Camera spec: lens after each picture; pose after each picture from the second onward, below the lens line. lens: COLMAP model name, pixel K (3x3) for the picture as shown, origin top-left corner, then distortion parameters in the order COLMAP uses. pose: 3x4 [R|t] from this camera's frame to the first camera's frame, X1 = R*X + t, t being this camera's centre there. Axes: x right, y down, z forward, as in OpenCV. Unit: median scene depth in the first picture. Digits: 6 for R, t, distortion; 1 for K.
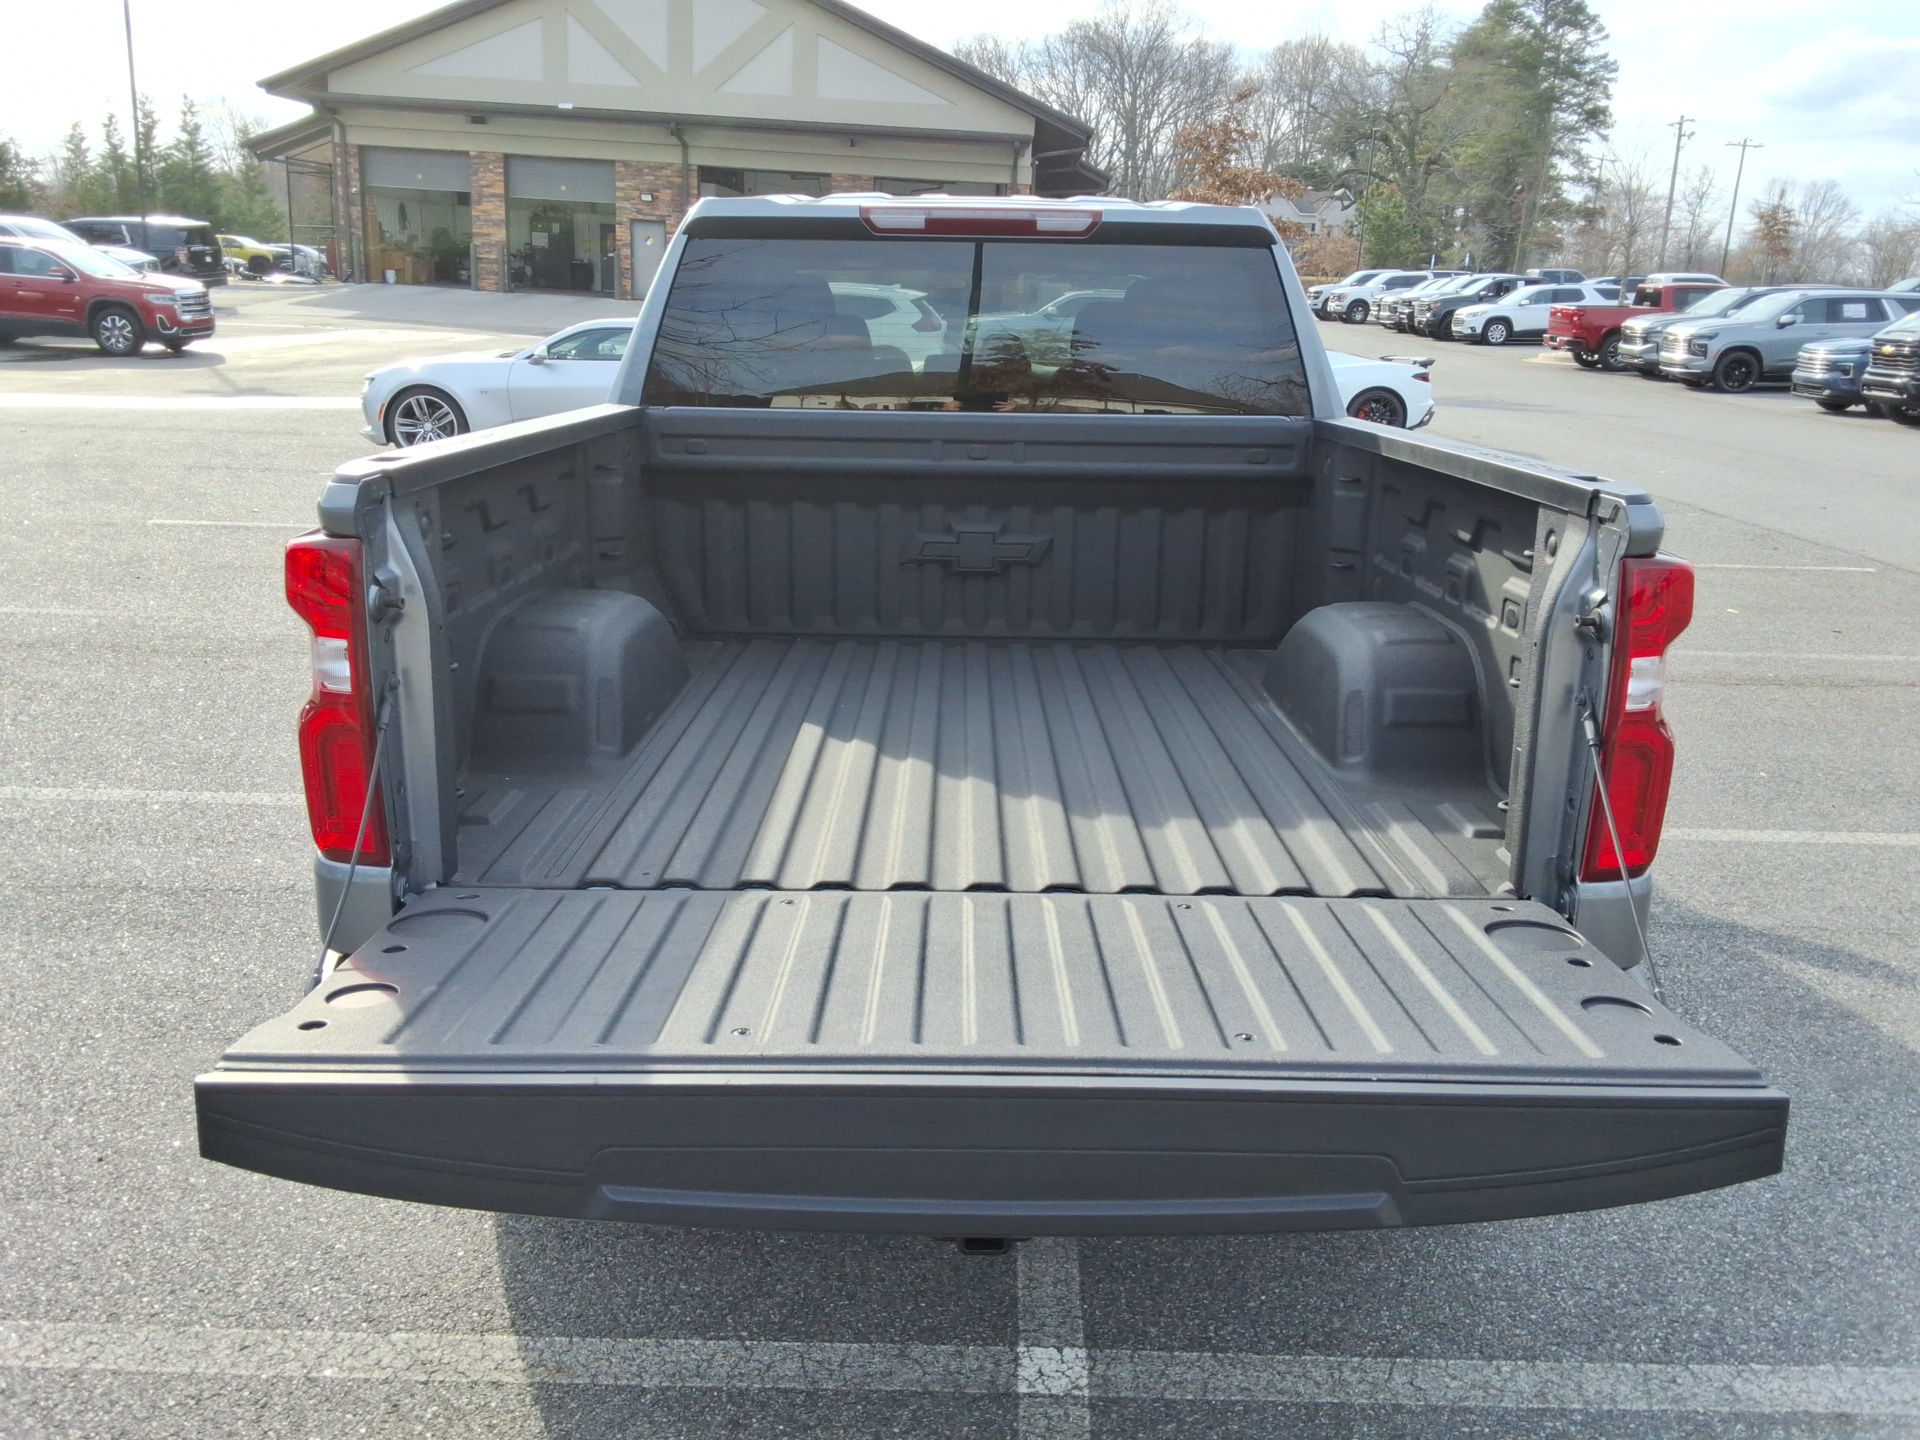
lens RADIAL K [[1541.4, 0, 982.8], [0, 1541.4, 708.8], [0, 0, 1]] dist [0.108673, -0.171235]
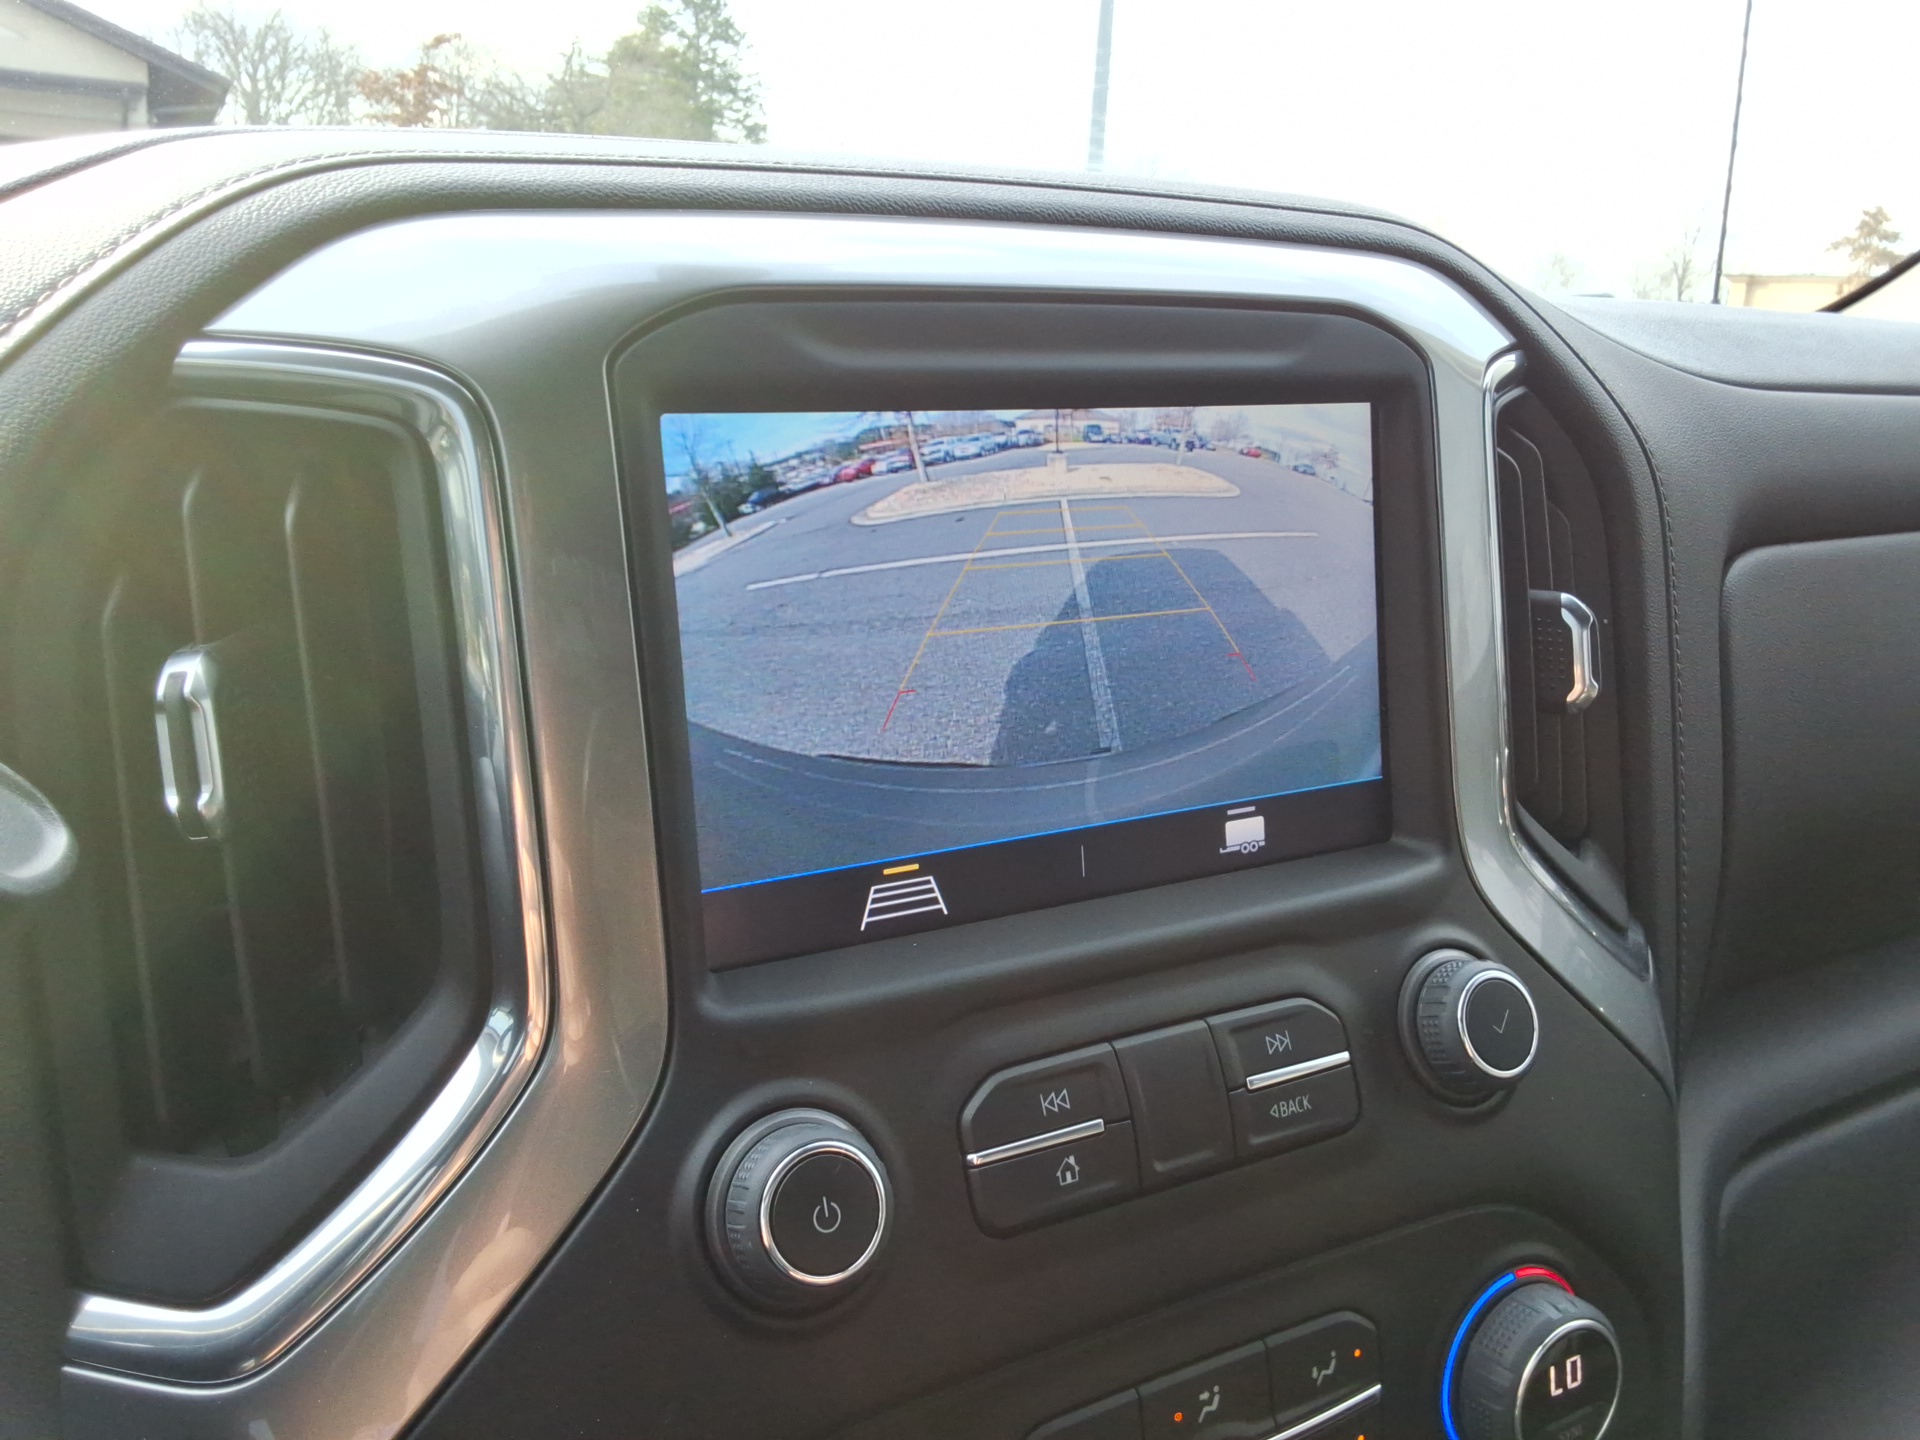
lens RADIAL K [[1541.4, 0, 960.6], [0, 1541.4, 704.6], [0, 0, 1]] dist [0.108673, -0.171235]
pose [[0.879749, -0.112232, 0.462001, -0.004979], [0.117364, 0.992931, 0.017723, -0.029939], [-0.460724, 0.038631, 0.886702, 0.139206]]
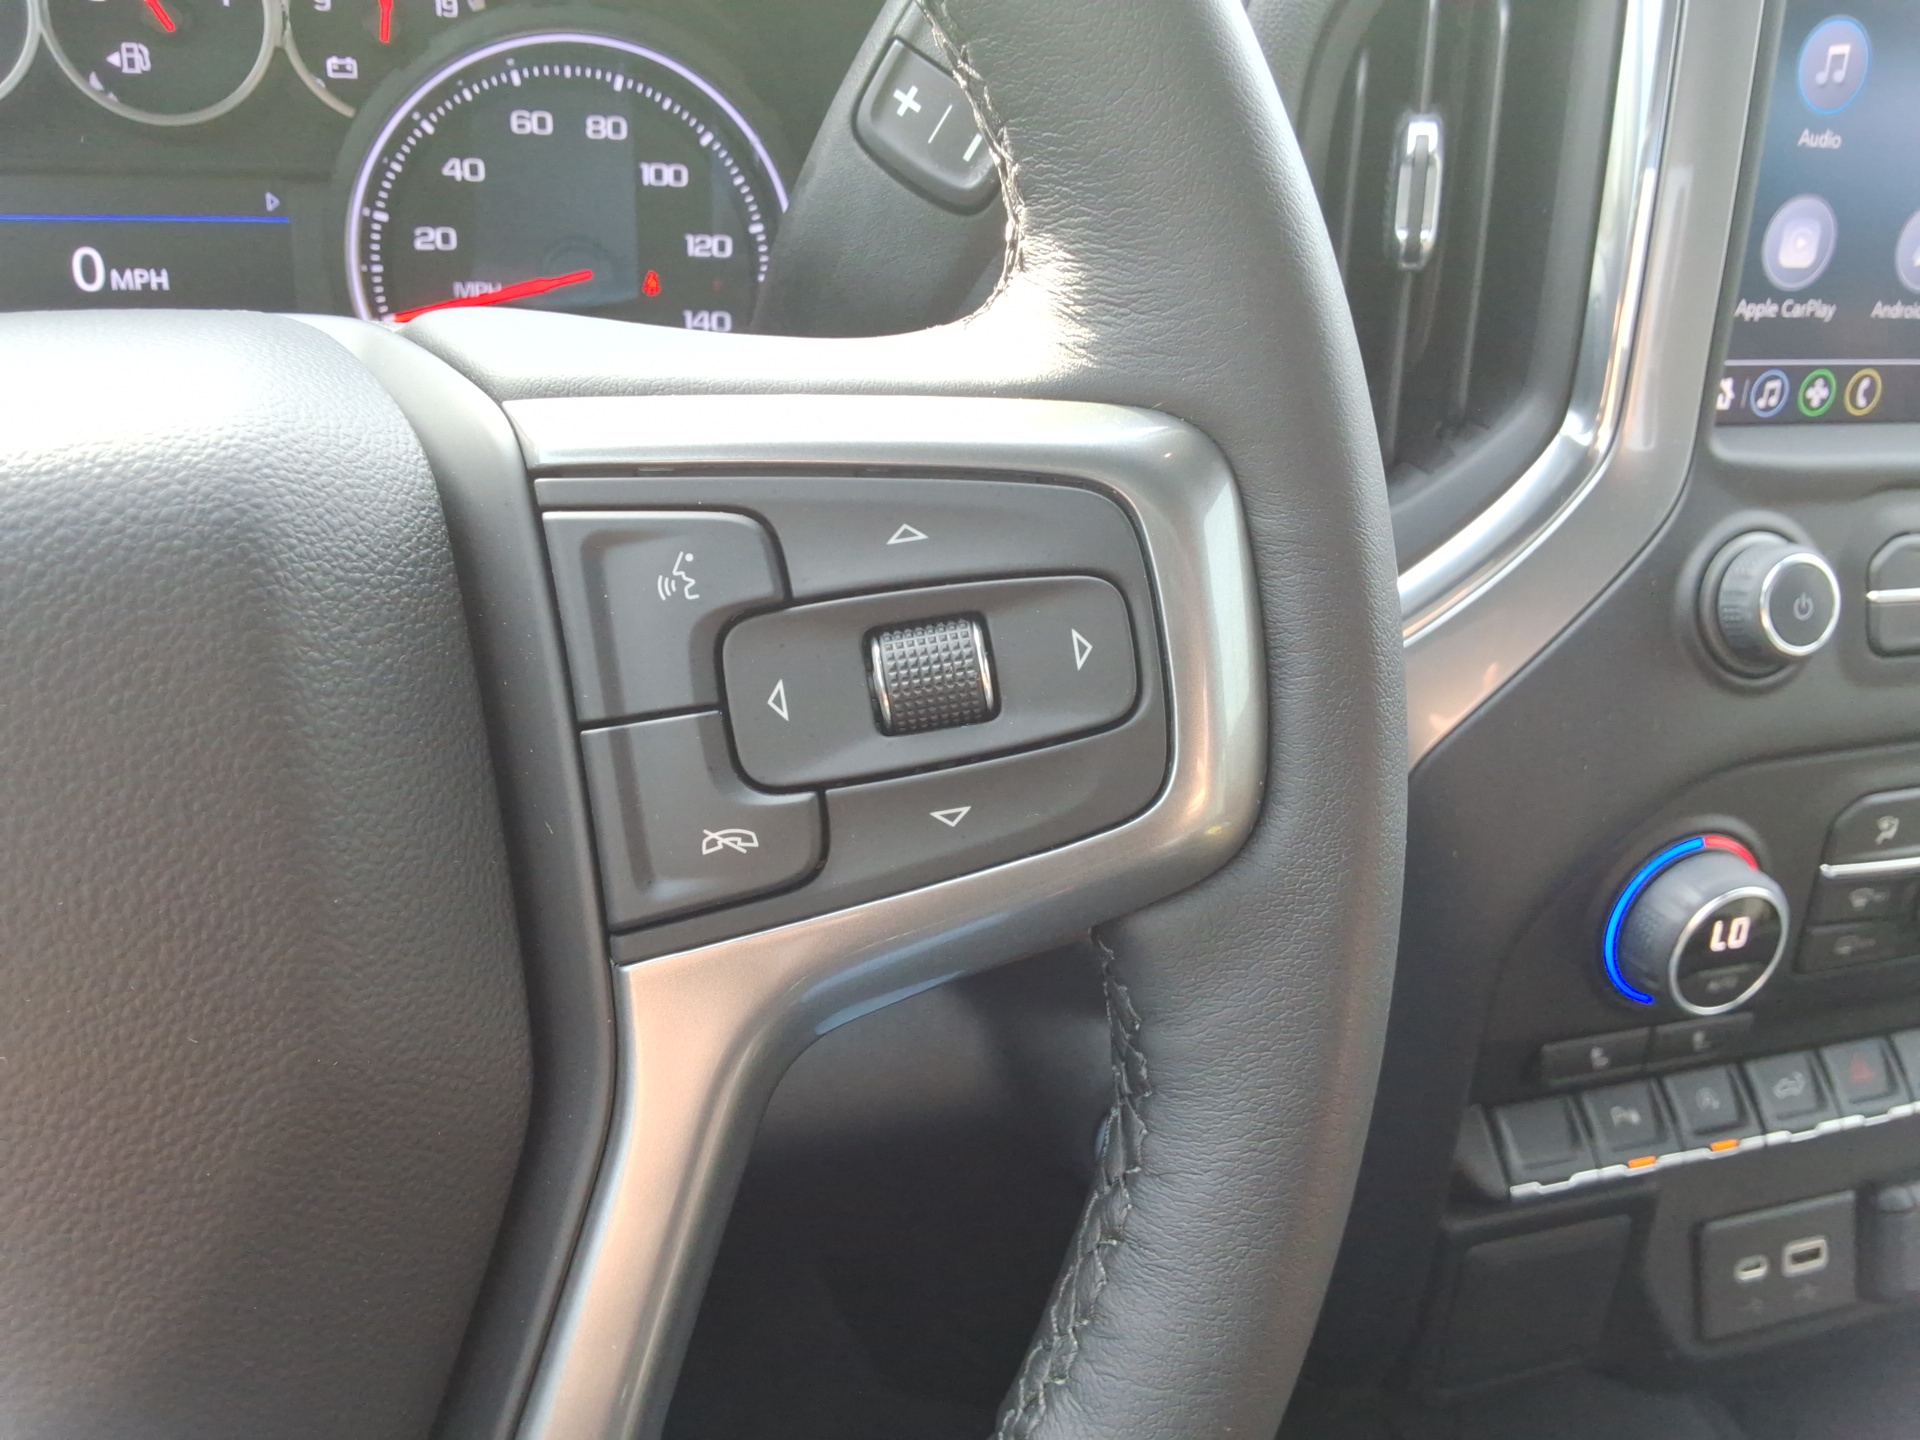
lens RADIAL K [[1541.4, 0, 964.1], [0, 1541.4, 693.8], [0, 0, 1]] dist [0.108673, -0.171235]
pose [[0.952249, -0.078171, 0.295146, -0.010035], [0.002621, 0.968726, 0.248118, -0.029493], [-0.305311, -0.235496, 0.922674, 0.138442]]
